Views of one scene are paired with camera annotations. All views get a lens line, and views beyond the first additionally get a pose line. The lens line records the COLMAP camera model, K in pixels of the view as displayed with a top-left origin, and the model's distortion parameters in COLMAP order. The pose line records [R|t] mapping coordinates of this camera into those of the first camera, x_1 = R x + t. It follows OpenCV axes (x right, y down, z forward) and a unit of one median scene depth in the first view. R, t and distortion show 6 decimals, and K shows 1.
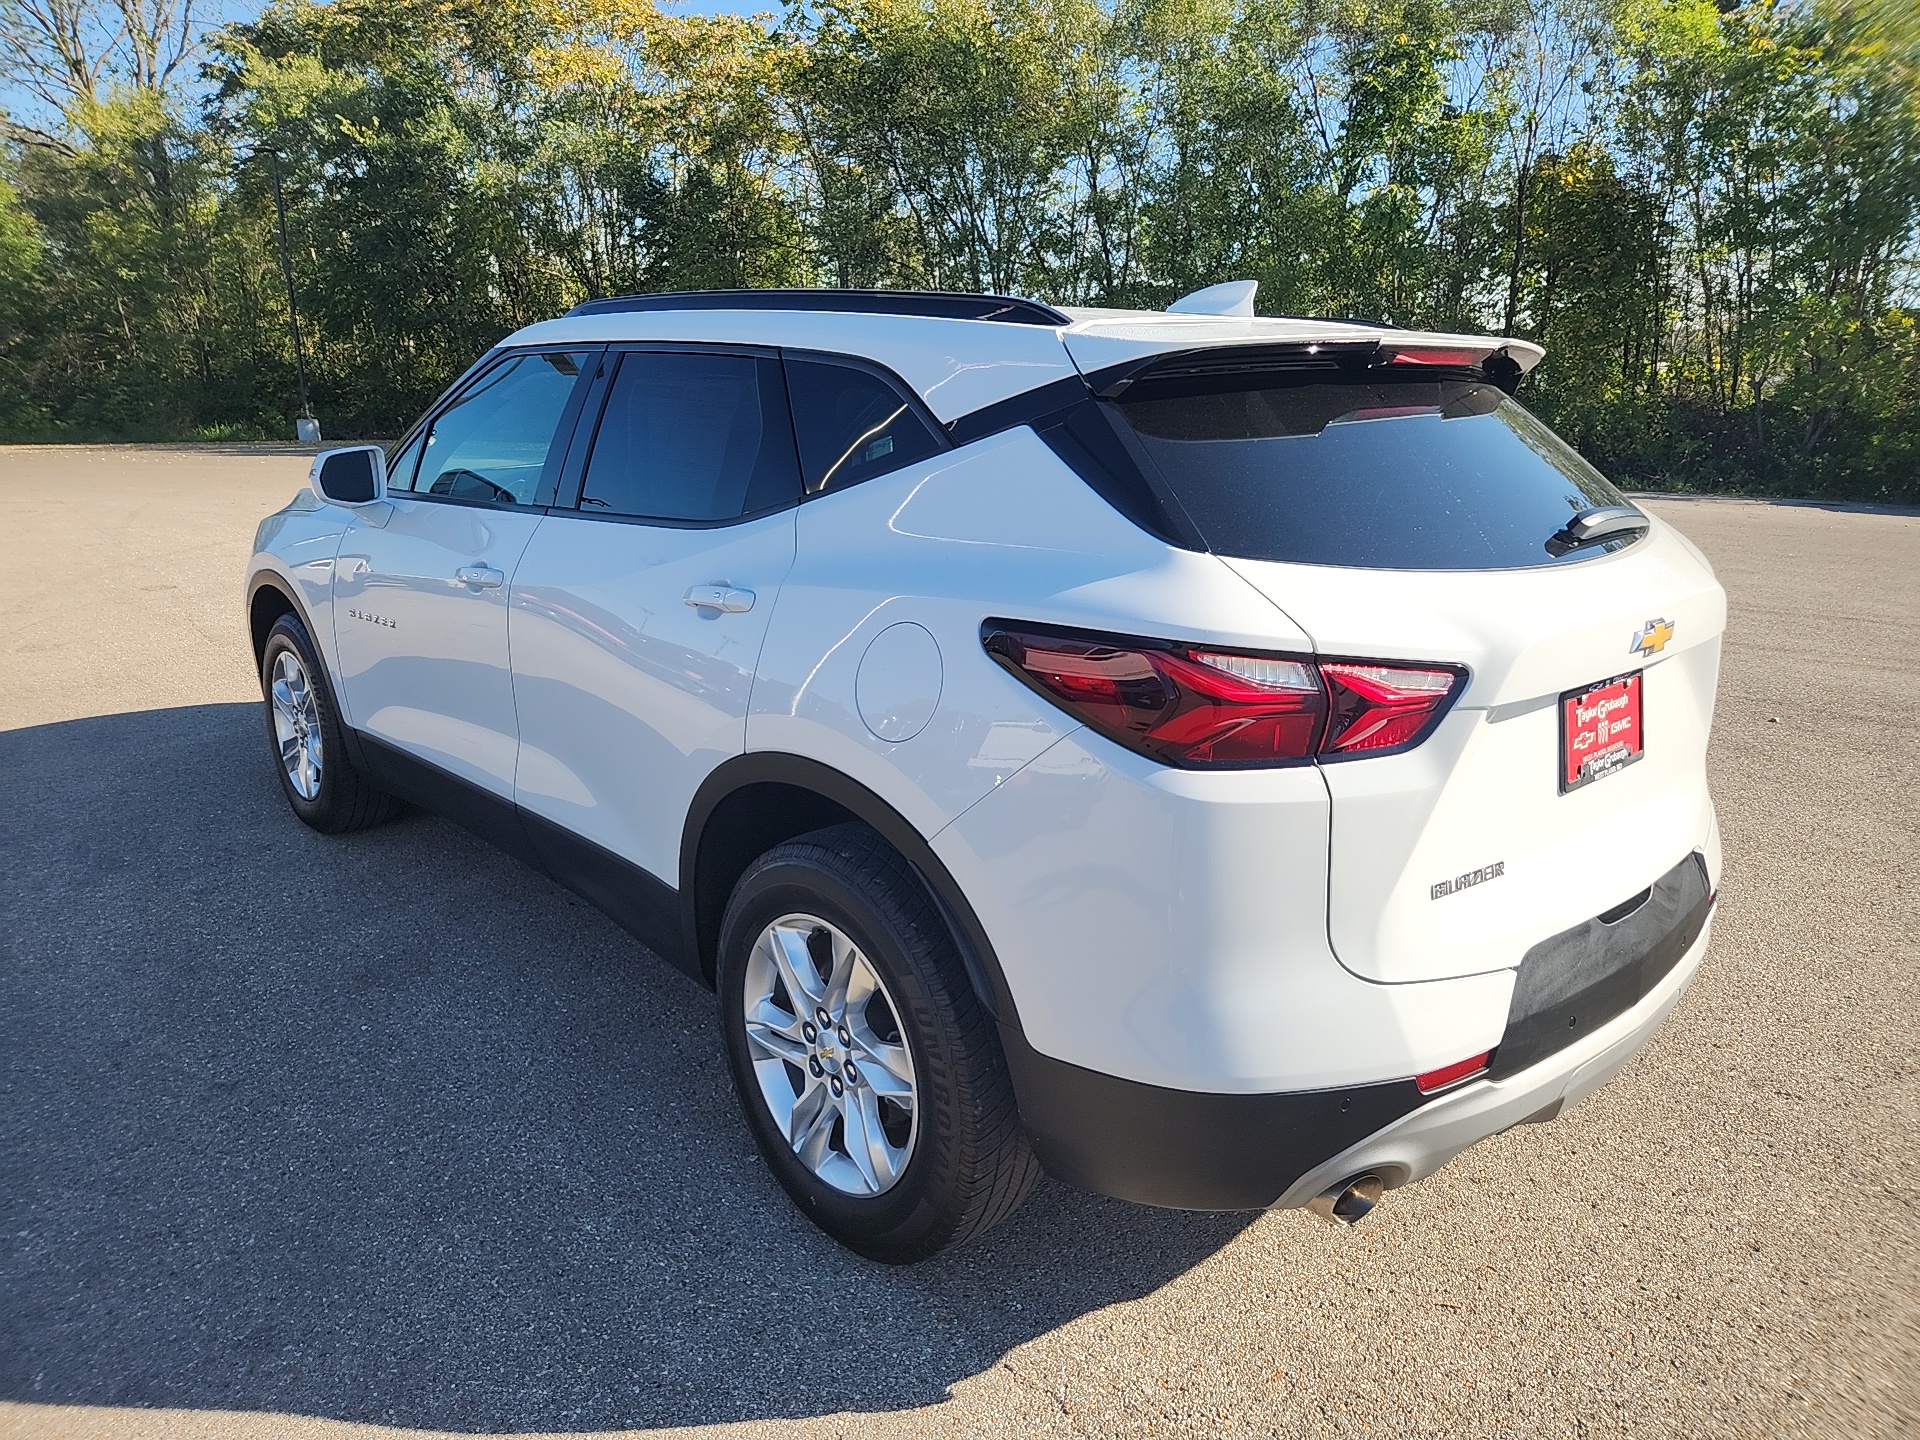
lens RADIAL K [[1275.1, 0, 960.2], [0, 1275.1, 700.2], [0, 0, 1]] dist [0.076560, -0.064603]
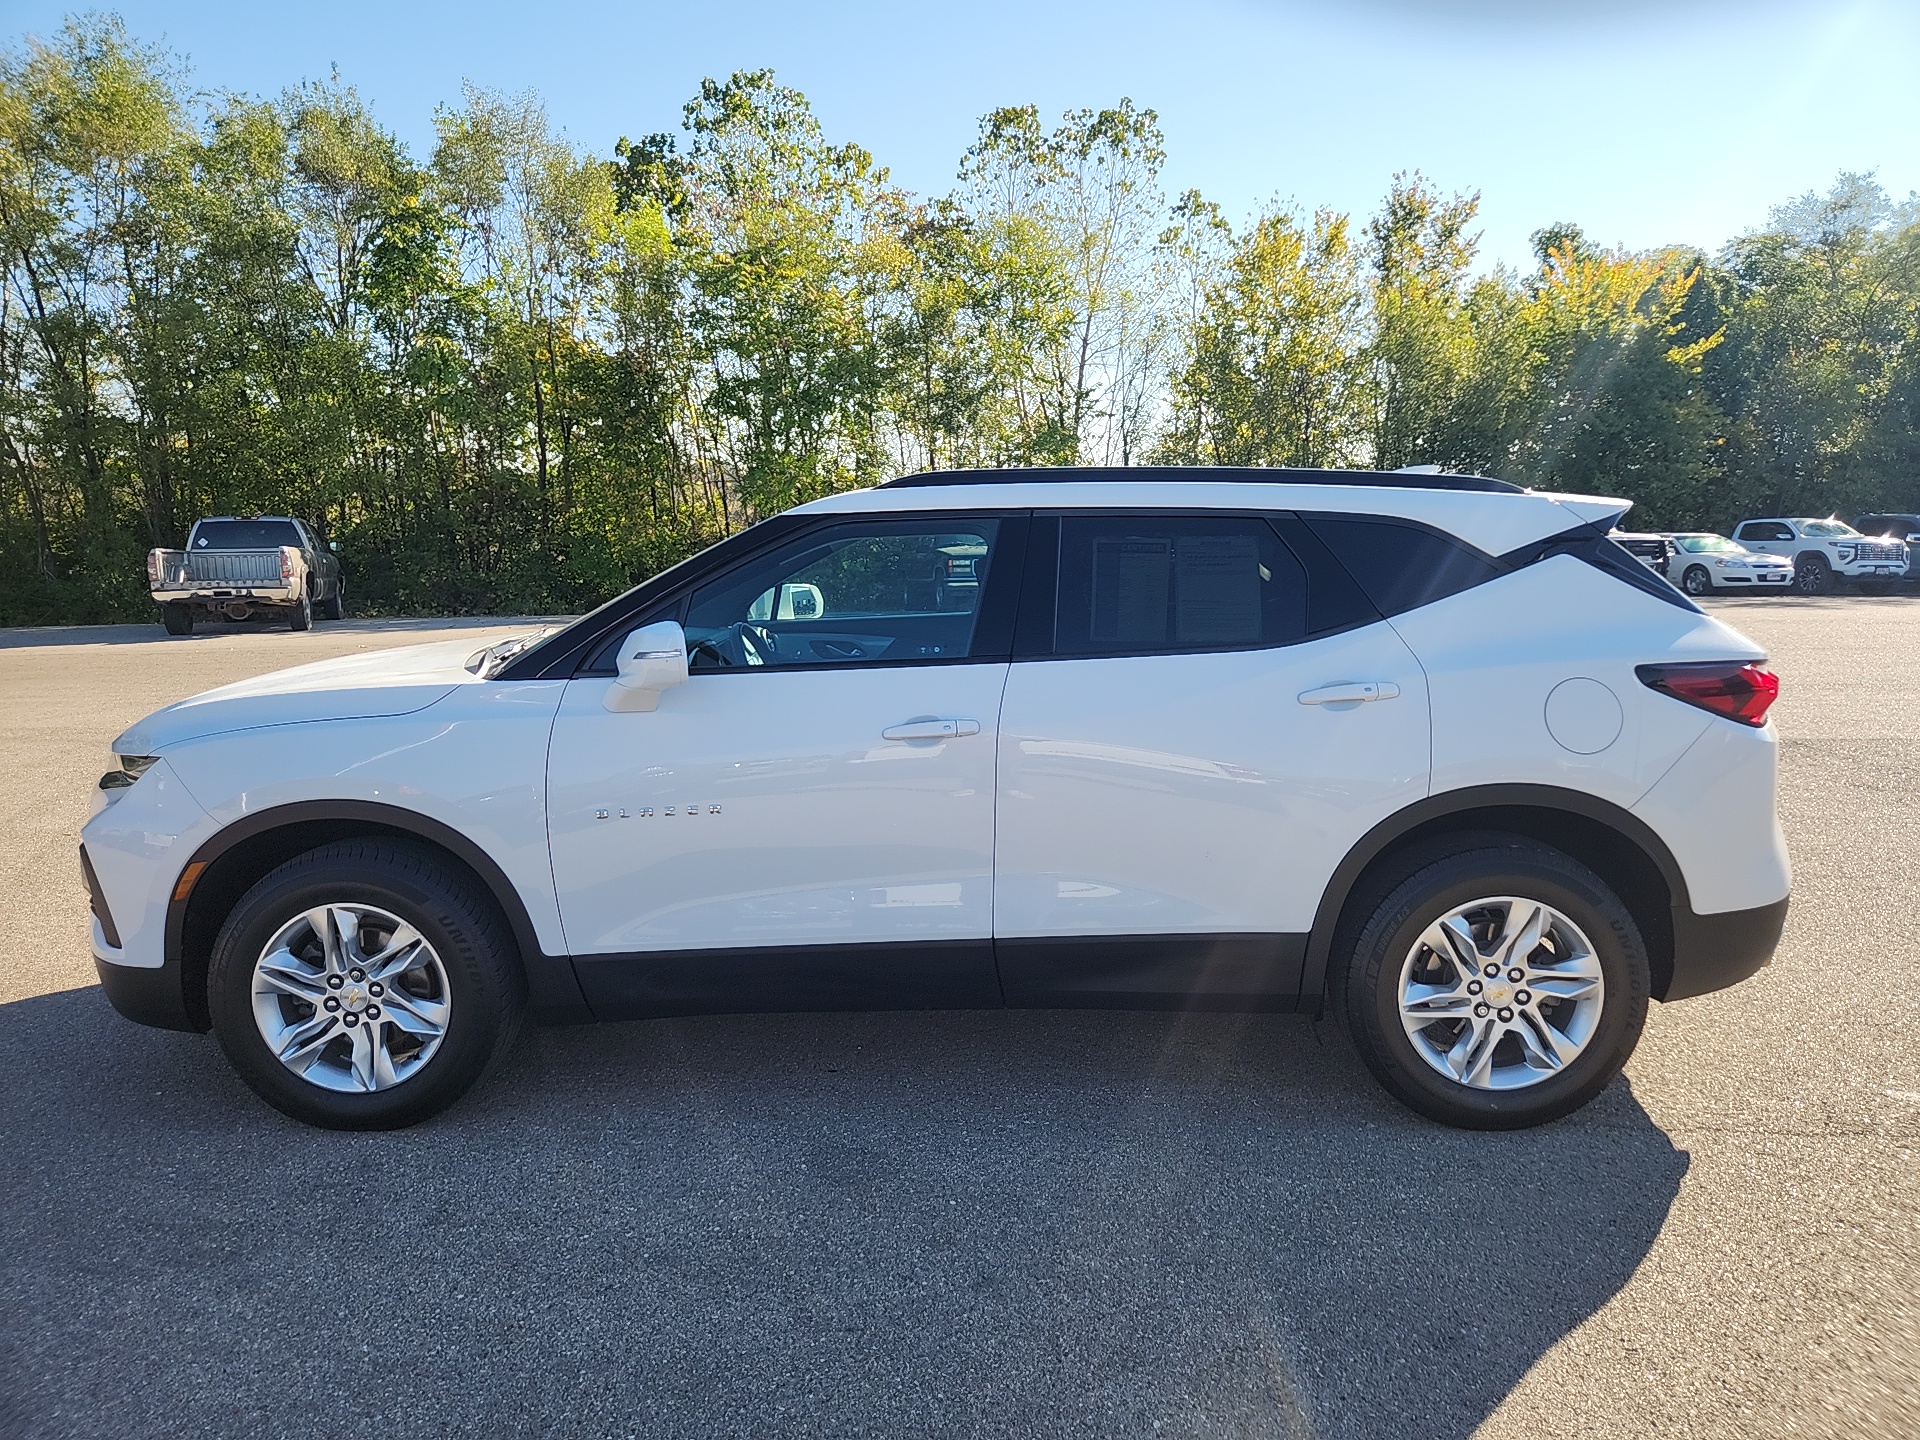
lens RADIAL K [[1275.1, 0, 960.2], [0, 1275.1, 700.2], [0, 0, 1]] dist [0.076560, -0.064603]
pose [[0.677623, -0.122290, 0.725171, -0.109408], [0.196436, 0.980347, -0.018234, -0.009875], [-0.708689, 0.154805, 0.688328, 0.027829]]
